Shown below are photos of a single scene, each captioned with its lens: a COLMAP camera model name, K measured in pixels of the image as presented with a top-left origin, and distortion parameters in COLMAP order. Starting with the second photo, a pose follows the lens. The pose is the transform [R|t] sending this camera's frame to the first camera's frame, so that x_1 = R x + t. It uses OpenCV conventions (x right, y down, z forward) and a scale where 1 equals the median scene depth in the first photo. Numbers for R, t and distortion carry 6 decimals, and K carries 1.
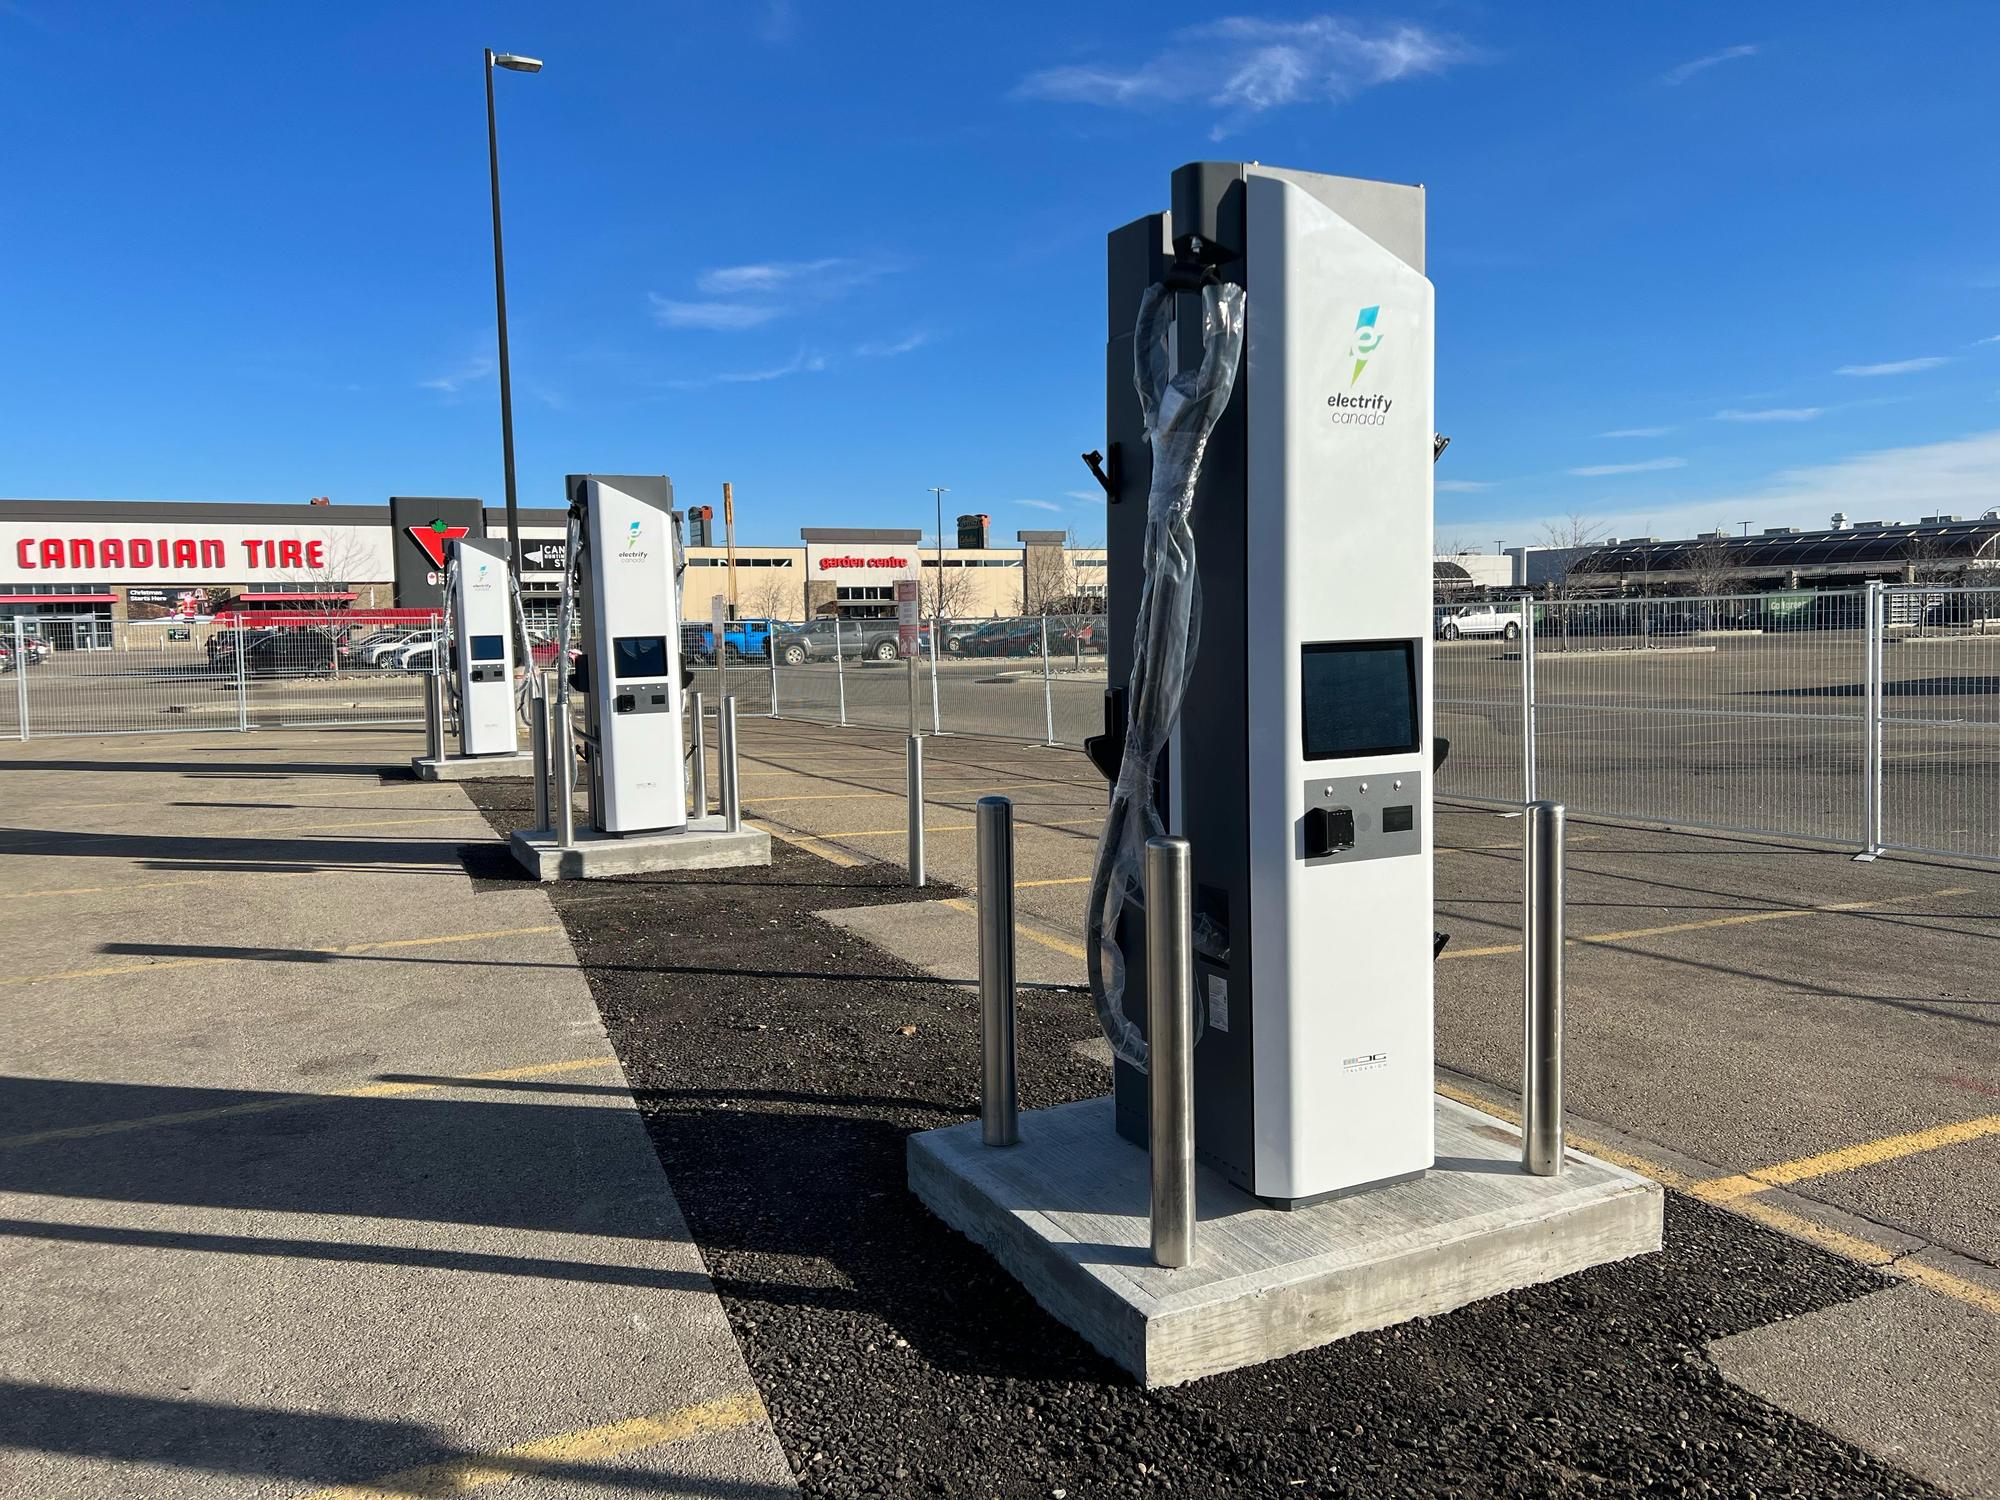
lens RADIAL K [[1487.2, 0, 970.1], [0, 1487.2, 748.4], [0, 0, 1]] dist [0.035425, -0.002395]
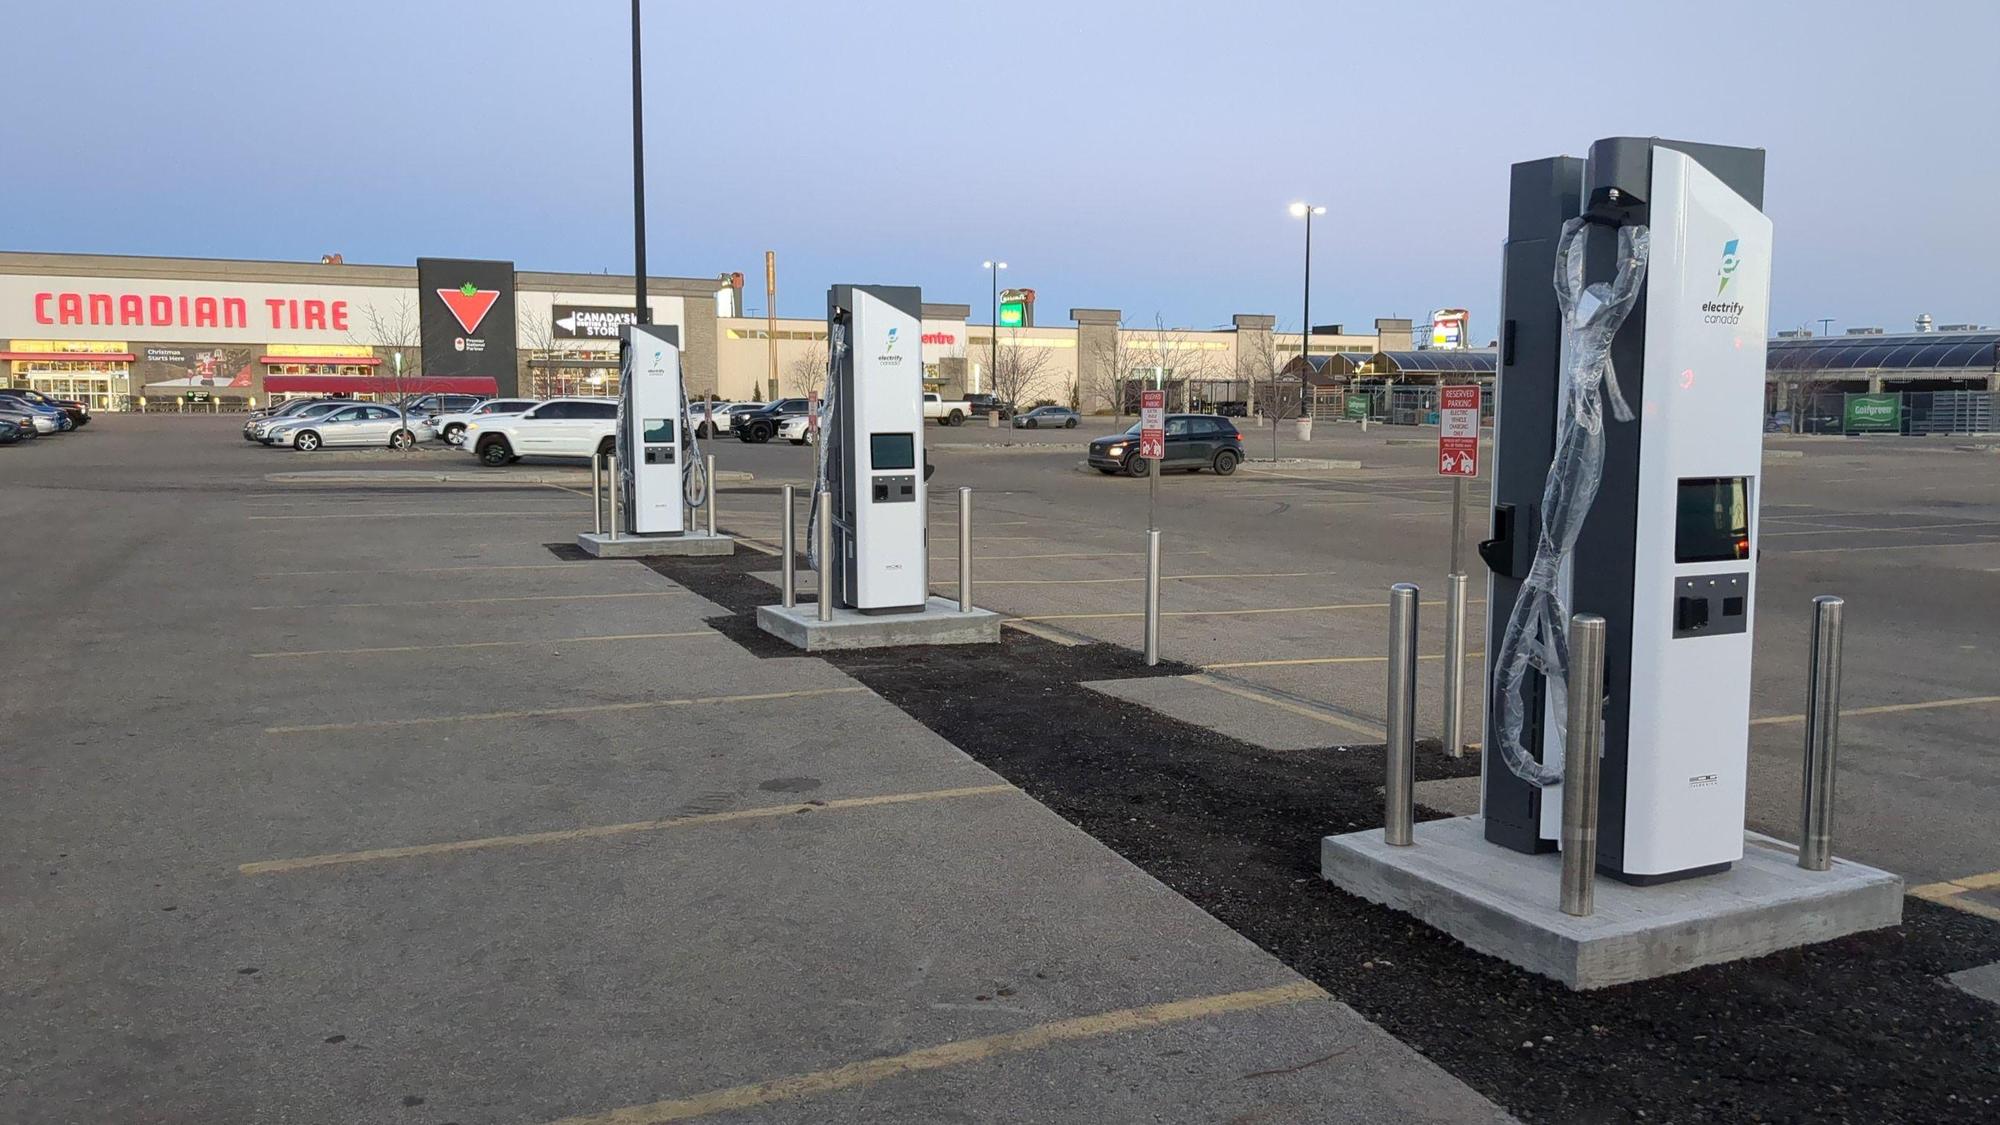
lens RADIAL K [[1587.2, 0, 1010.9], [0, 1587.2, 560.4], [0, 0, 1]] dist [0.049676, -0.061732]
pose [[0.999591, 0.024327, 0.015039, -0.031424], [-0.024559, 0.999580, 0.015414, -0.000122], [-0.014658, -0.015777, 0.999768, -0.036686]]
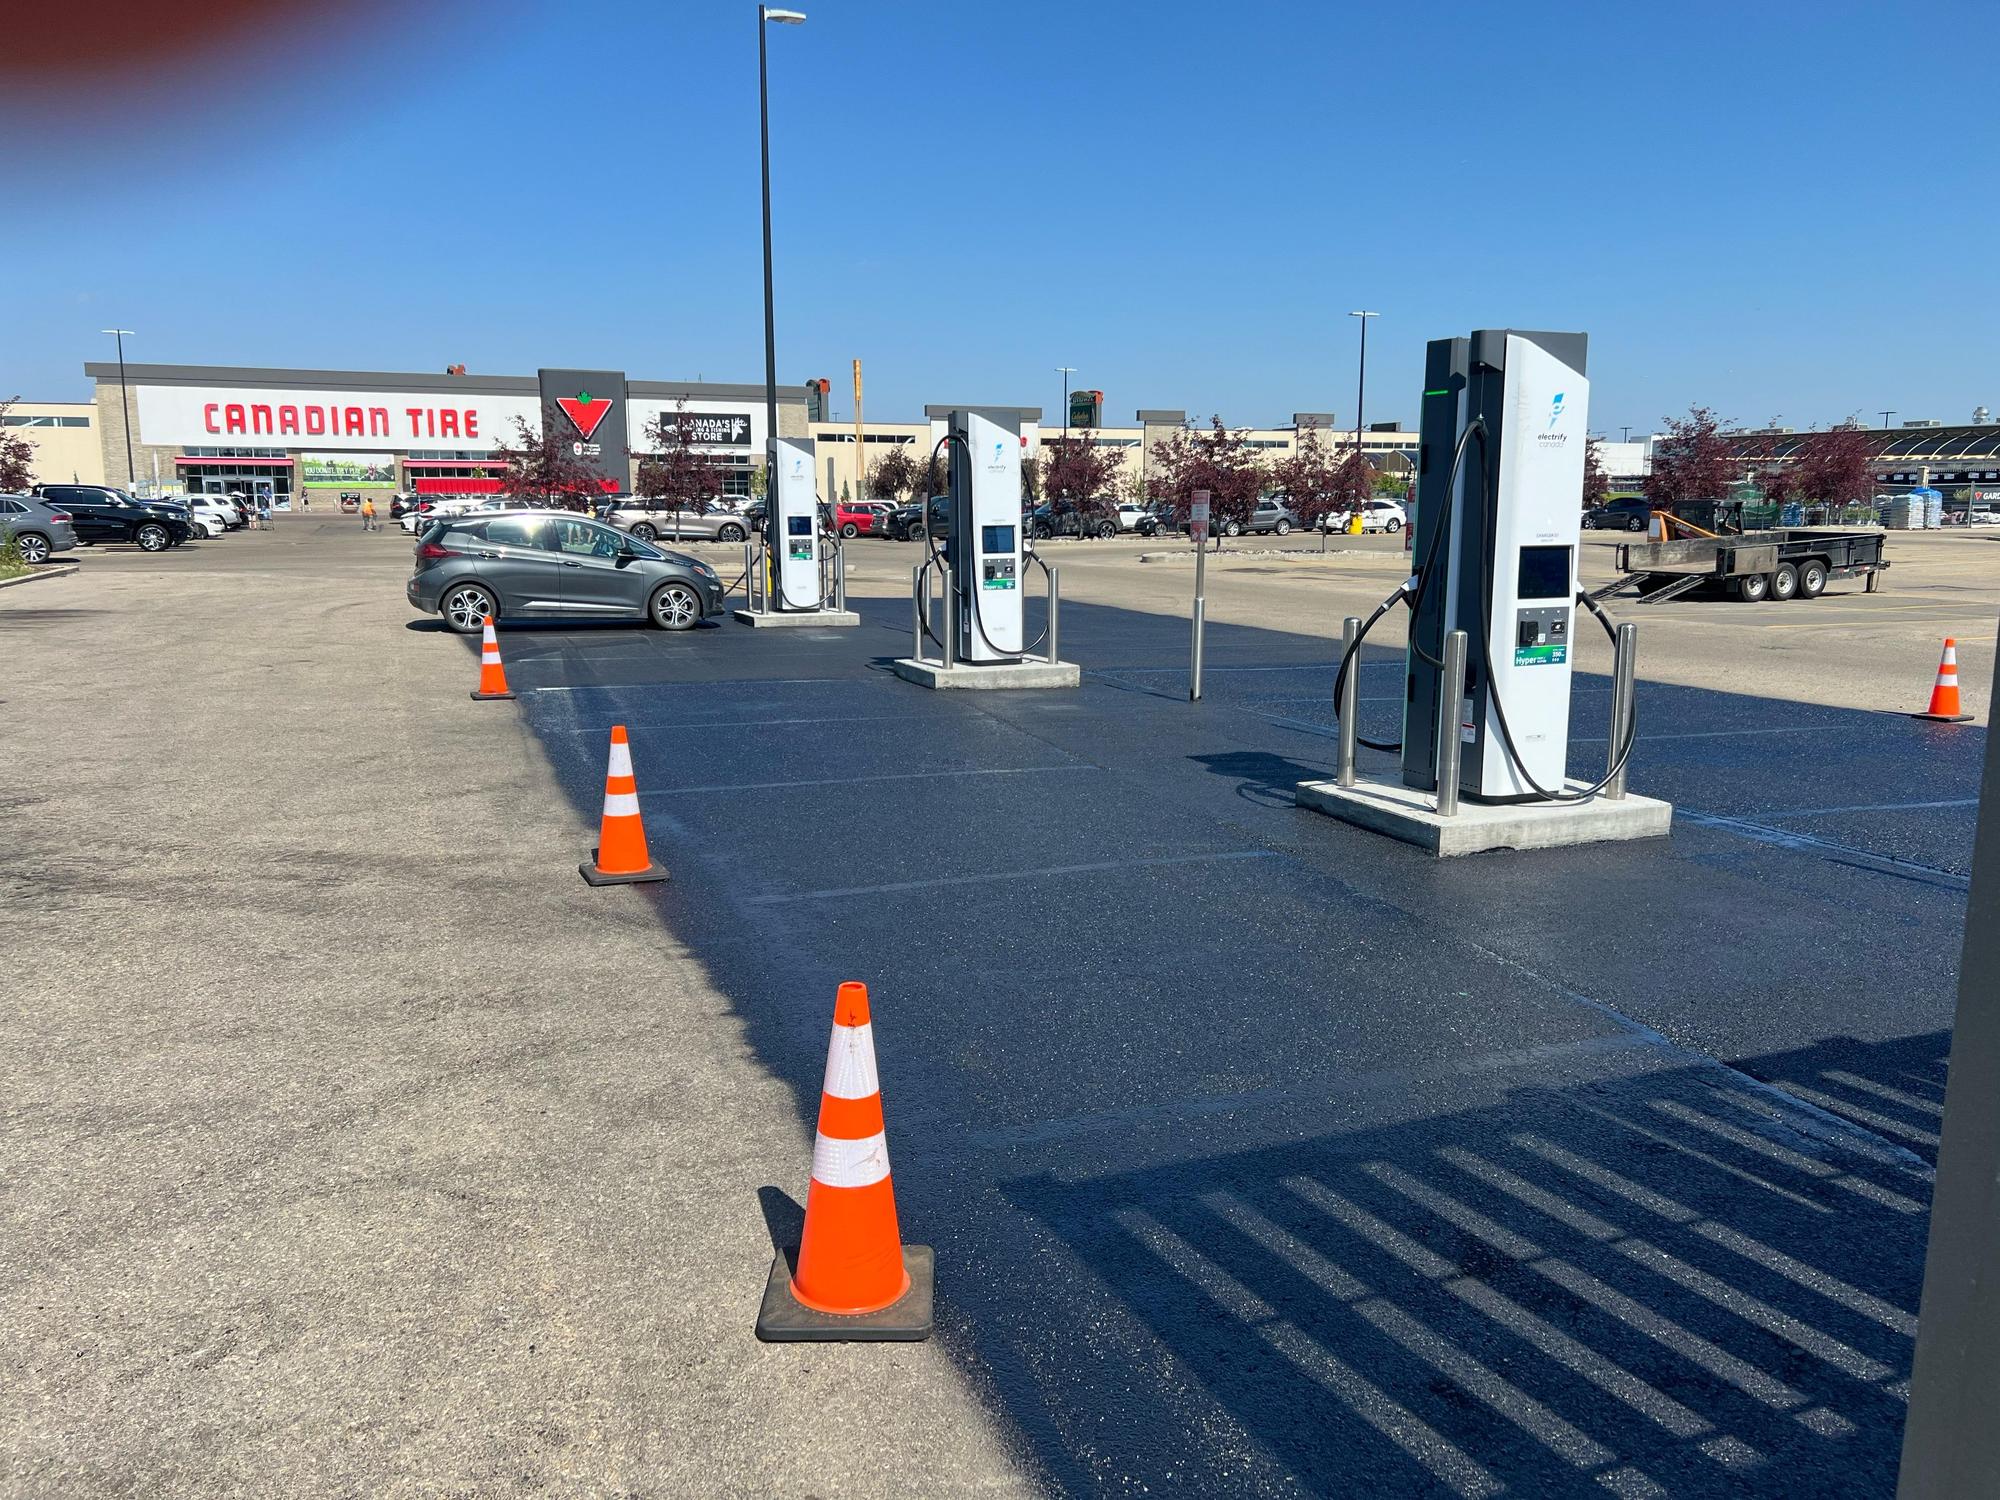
lens RADIAL K [[1522.4, 0, 977.2], [0, 1522.4, 745.6], [0, 0, 1]] dist [0.053531, -0.001186]
pose [[0.998408, 0.027869, -0.049043, -0.034545], [-0.024026, 0.996721, 0.077265, 0.005138], [0.051035, -0.075963, 0.995804, -0.100376]]
